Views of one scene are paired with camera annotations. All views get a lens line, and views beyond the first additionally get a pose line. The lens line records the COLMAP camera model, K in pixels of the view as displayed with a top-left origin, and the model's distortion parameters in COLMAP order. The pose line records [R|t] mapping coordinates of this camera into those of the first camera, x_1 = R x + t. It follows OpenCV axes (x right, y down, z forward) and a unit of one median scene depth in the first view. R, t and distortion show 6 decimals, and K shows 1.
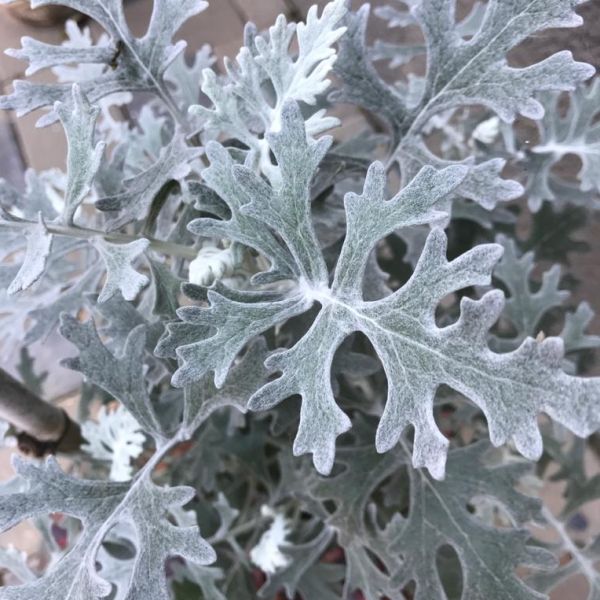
lens RADIAL K [[464.0, 0, 299.9], [0, 464.0, 300.1], [0, 0, 1]] dist [0.007384, -0.001641]
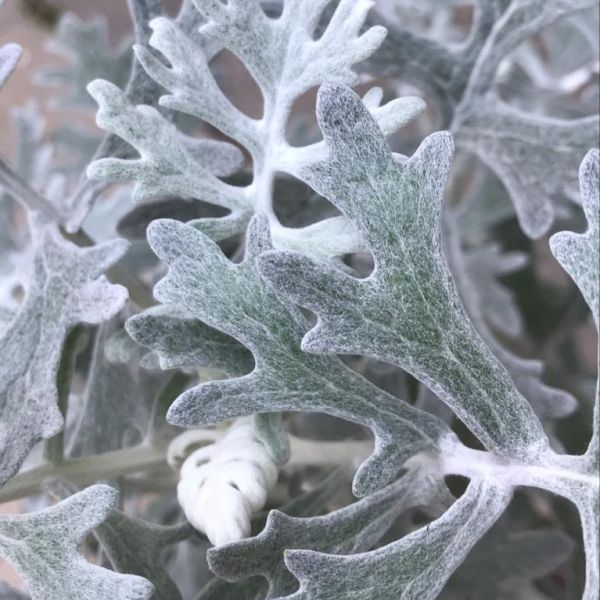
lens RADIAL K [[790.7, 0, 300.1], [0, 790.7, 299.7], [0, 0, 1]] dist [0.051024, 0.000000]
pose [[0.940396, -0.313938, 0.130757, -0.187378], [0.330059, 0.935177, -0.128472, -0.124380], [-0.081949, 0.163972, 0.983055, 0.234160]]
